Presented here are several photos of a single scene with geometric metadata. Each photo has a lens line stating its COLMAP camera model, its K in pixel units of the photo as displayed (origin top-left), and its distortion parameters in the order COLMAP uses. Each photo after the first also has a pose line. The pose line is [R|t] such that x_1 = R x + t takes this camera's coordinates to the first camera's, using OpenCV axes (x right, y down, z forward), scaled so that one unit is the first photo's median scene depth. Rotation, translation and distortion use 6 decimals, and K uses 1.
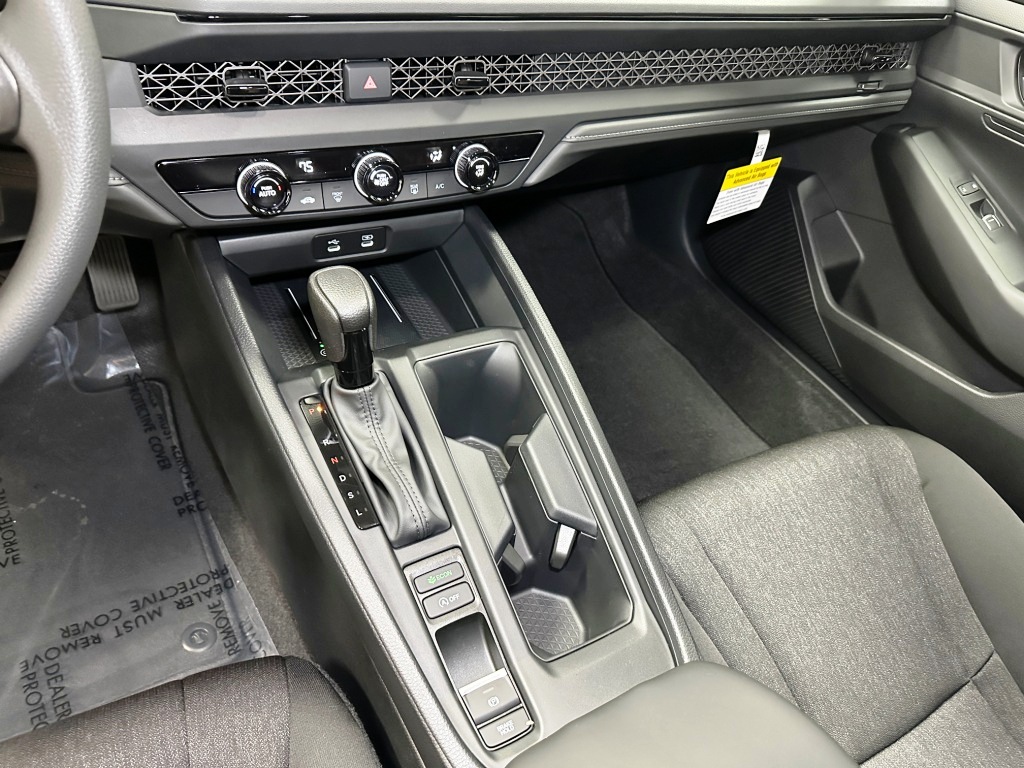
lens RADIAL K [[736.0, 0, 510.2], [0, 736.0, 389.3], [0, 0, 1]] dist [0.032925, -0.061865]
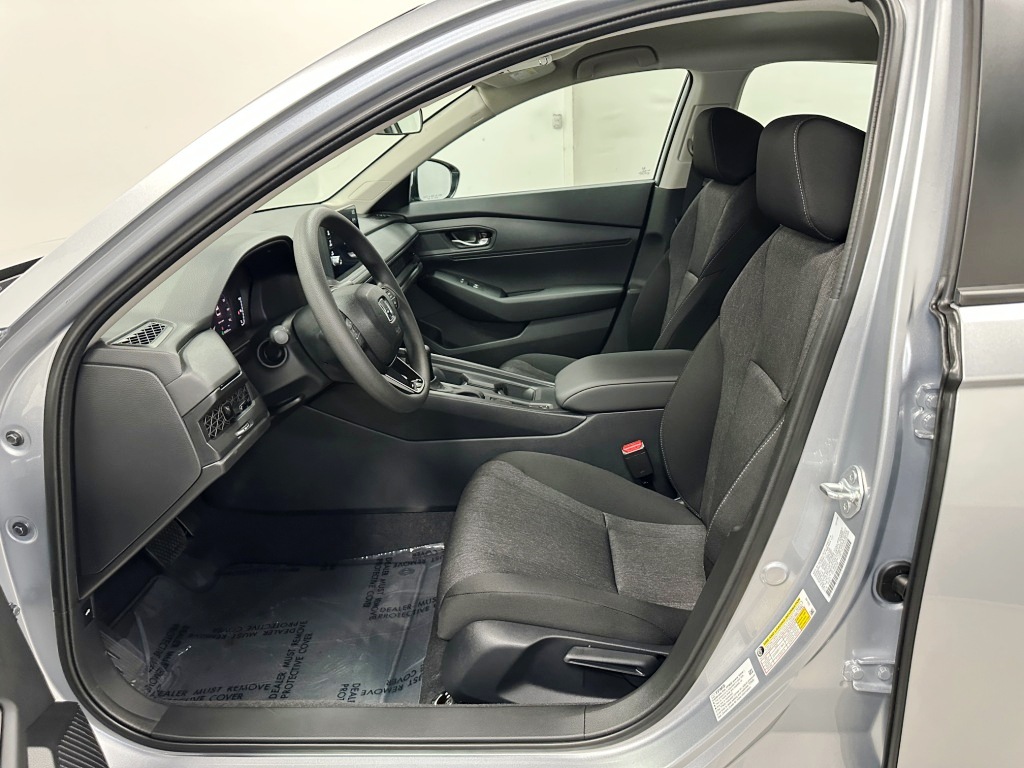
lens RADIAL K [[727.7, 0, 512.0], [0, 727.7, 384.0], [0, 0, 1]] dist [0.108712, -0.183411]
pose [[0.518594, -0.462441, 0.719172, -1.888442], [0.682344, 0.730694, -0.022187, 0.251011], [-0.515235, 0.502229, 0.694477, -1.020197]]
